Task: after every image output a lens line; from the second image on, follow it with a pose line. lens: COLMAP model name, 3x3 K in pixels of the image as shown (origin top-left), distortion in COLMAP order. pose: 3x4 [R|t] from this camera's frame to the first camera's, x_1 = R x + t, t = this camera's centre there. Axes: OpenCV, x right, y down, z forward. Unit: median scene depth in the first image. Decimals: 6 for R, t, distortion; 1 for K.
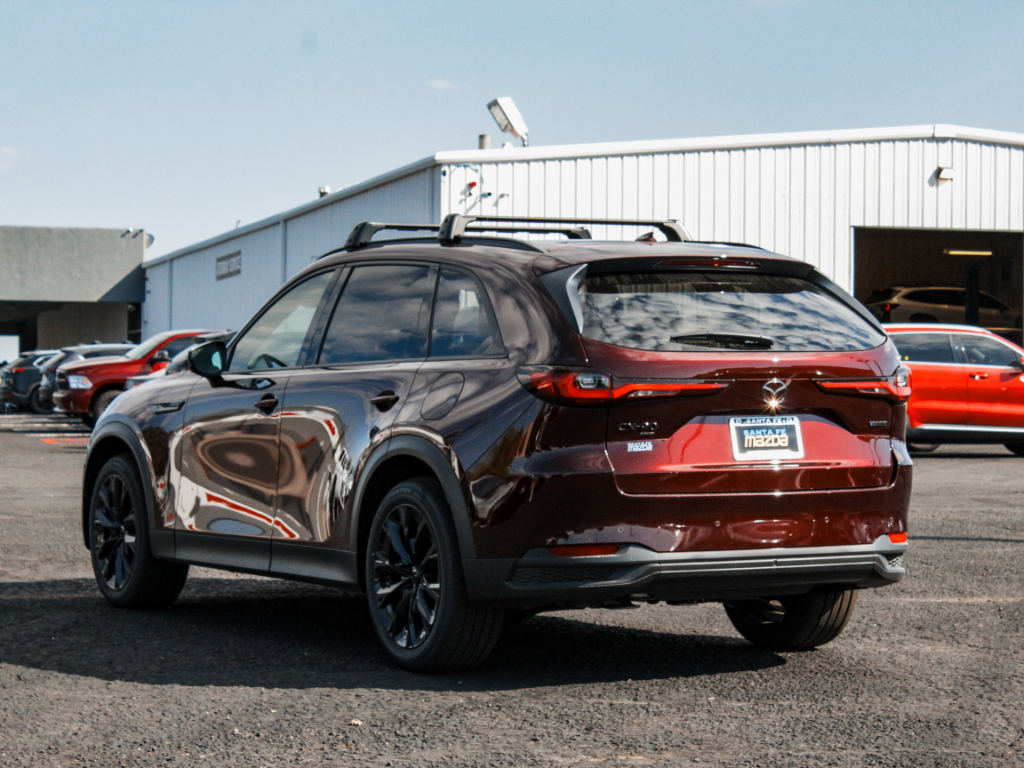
lens RADIAL K [[3190.9, 0, 512.0], [0, 3190.9, 384.0], [0, 0, 1]] dist [-0.300743, -0.929024]
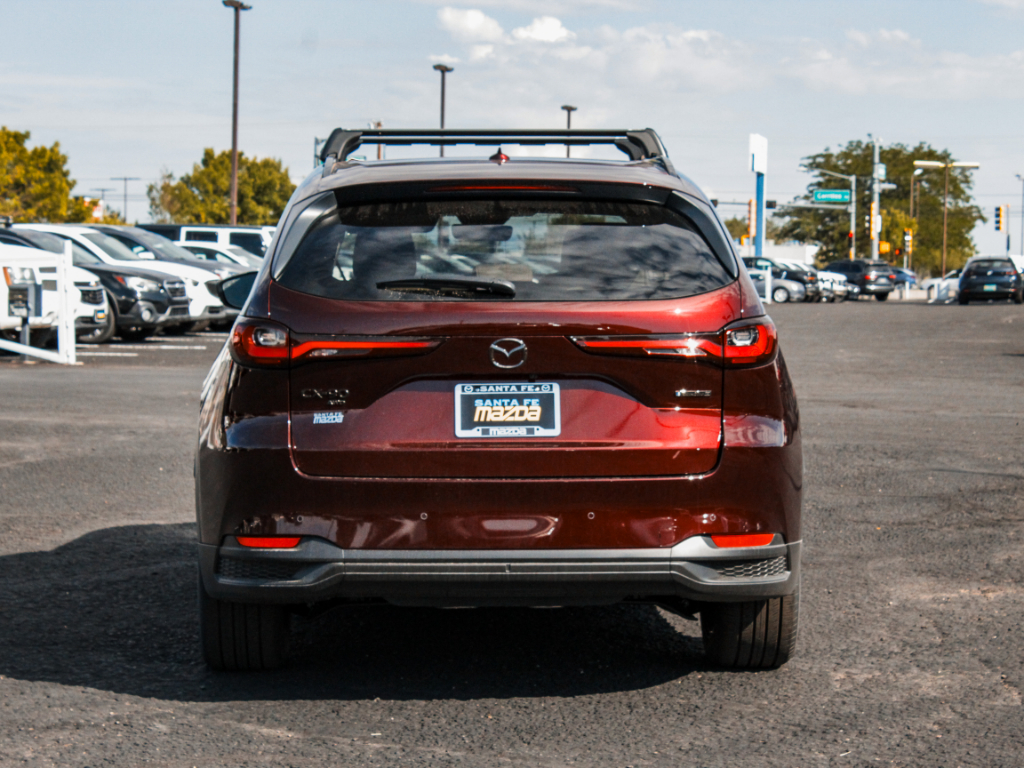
lens RADIAL K [[3190.9, 0, 512.0], [0, 3190.9, 384.0], [0, 0, 1]] dist [-0.300743, -0.929024]
pose [[0.874496, 0.023436, -0.484465, 0.470023], [-0.004184, 0.999159, 0.040783, -0.022129], [0.485014, -0.033638, 0.873859, 0.308709]]
